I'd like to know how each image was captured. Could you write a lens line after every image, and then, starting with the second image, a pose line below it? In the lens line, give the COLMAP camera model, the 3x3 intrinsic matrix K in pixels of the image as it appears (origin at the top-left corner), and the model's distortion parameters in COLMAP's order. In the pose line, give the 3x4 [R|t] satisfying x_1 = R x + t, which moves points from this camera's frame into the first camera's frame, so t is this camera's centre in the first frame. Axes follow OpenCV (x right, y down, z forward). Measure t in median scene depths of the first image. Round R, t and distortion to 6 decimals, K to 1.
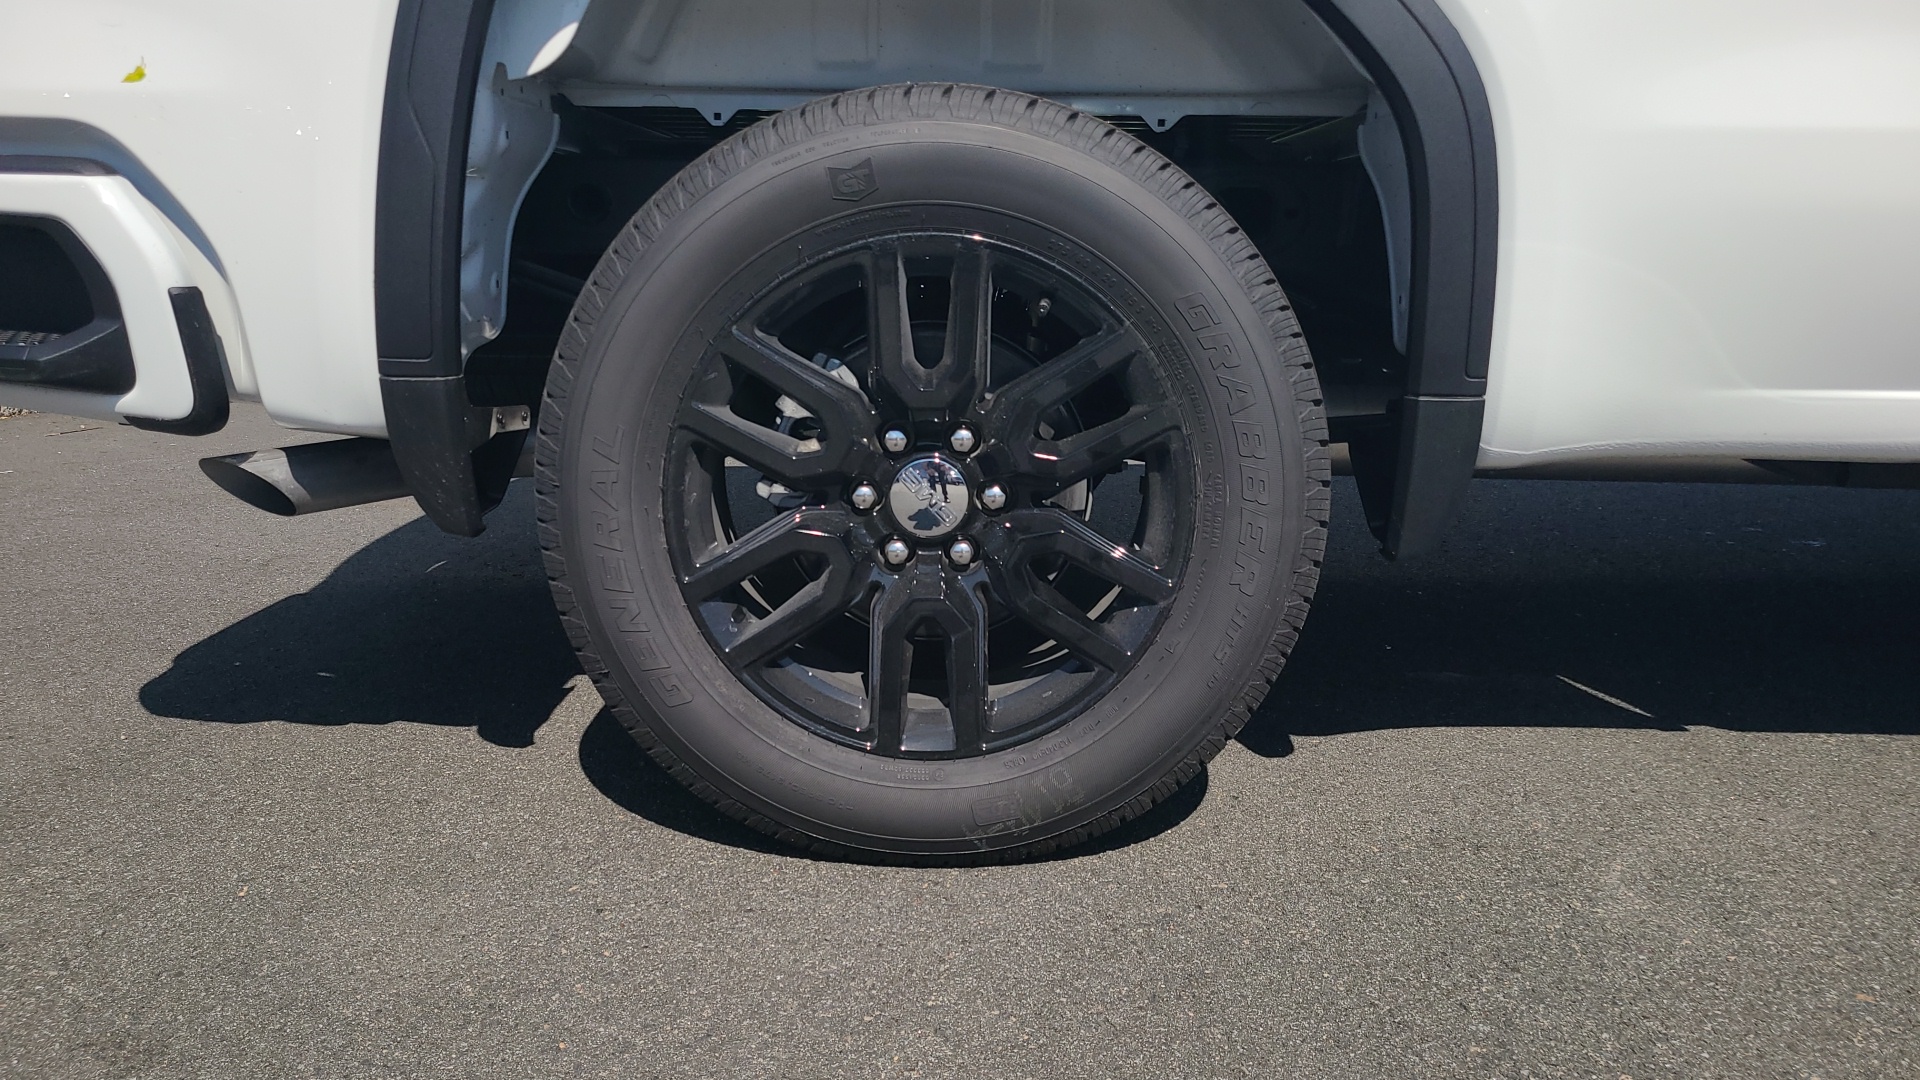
lens RADIAL K [[1408.4, 0, 965.5], [0, 1408.4, 576.1], [0, 0, 1]] dist [0.046405, -0.036927]
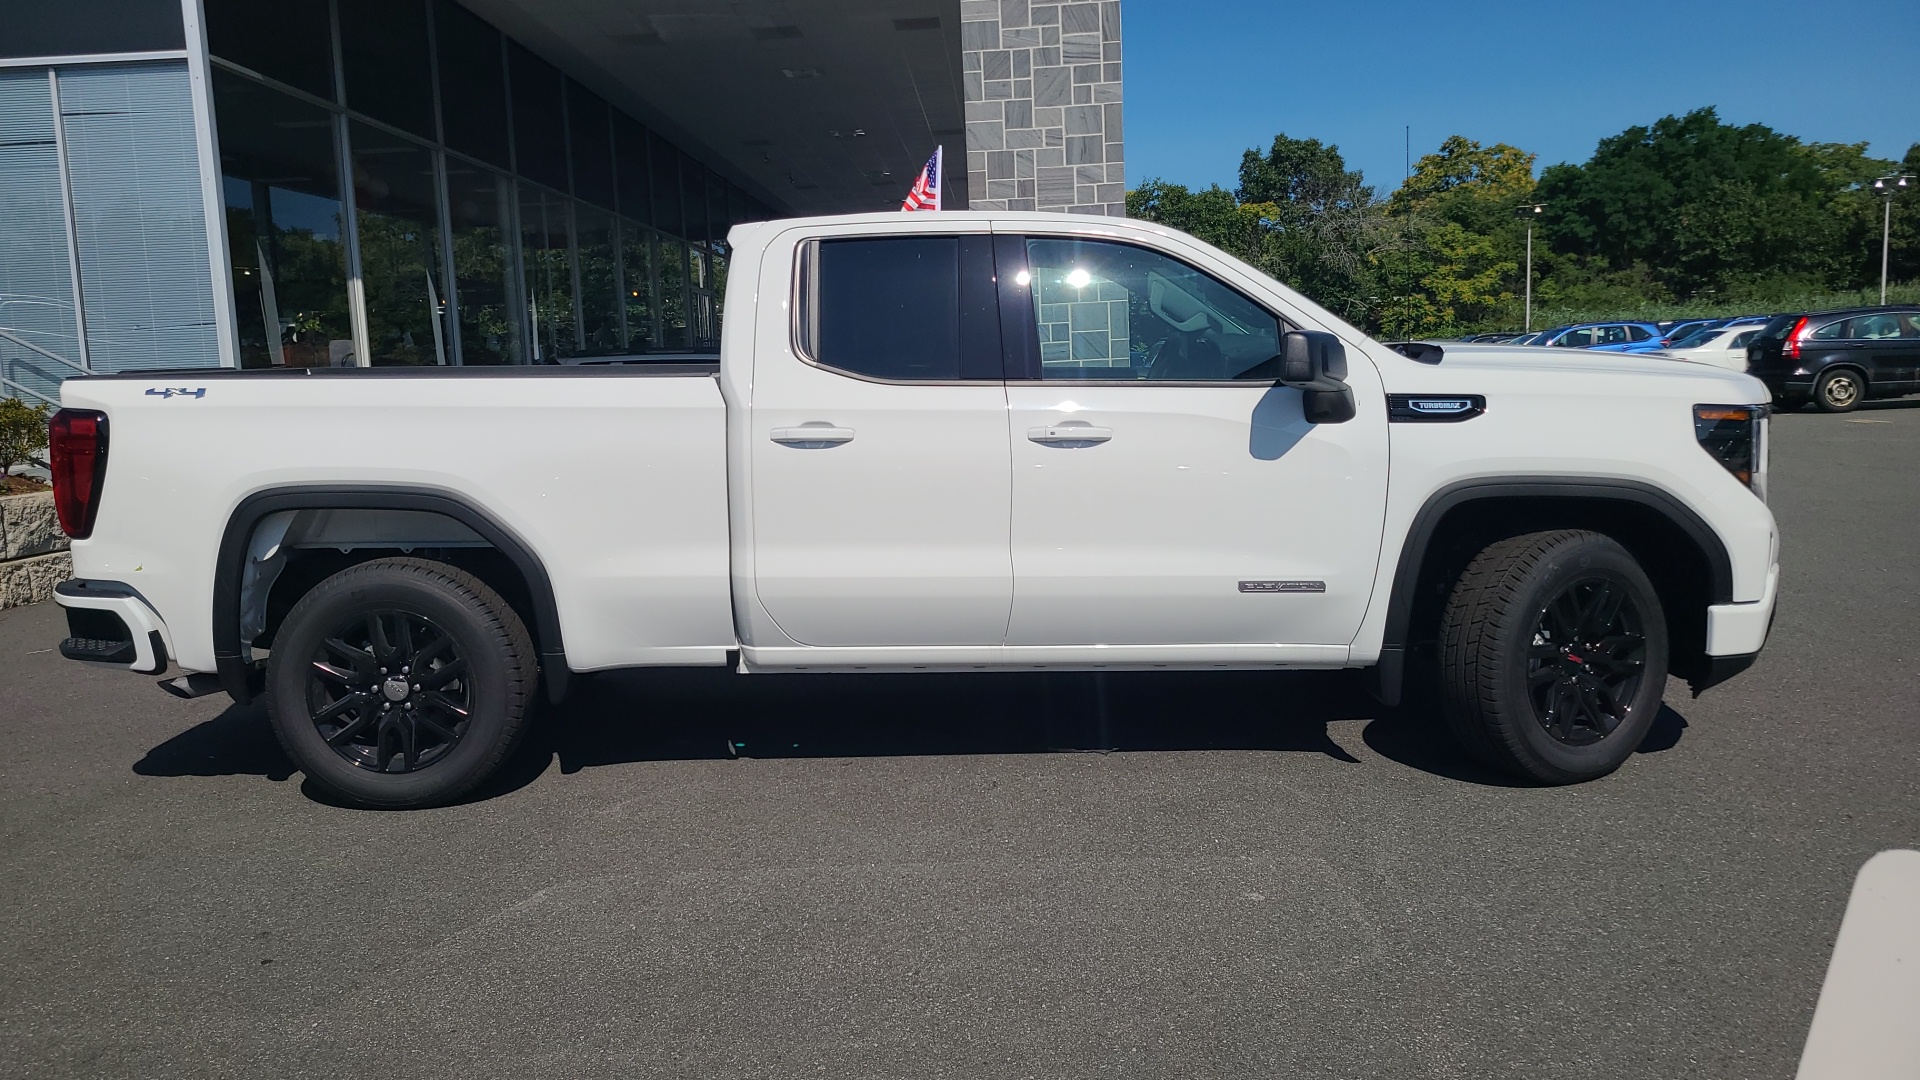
lens RADIAL K [[1408.4, 0, 949.1], [0, 1408.4, 556.6], [0, 0, 1]] dist [0.046405, -0.036927]
pose [[0.999550, -0.029328, 0.006374, 1.166046], [0.029727, 0.996666, -0.075981, -0.070515], [-0.004125, 0.076136, 0.997089, -2.104577]]
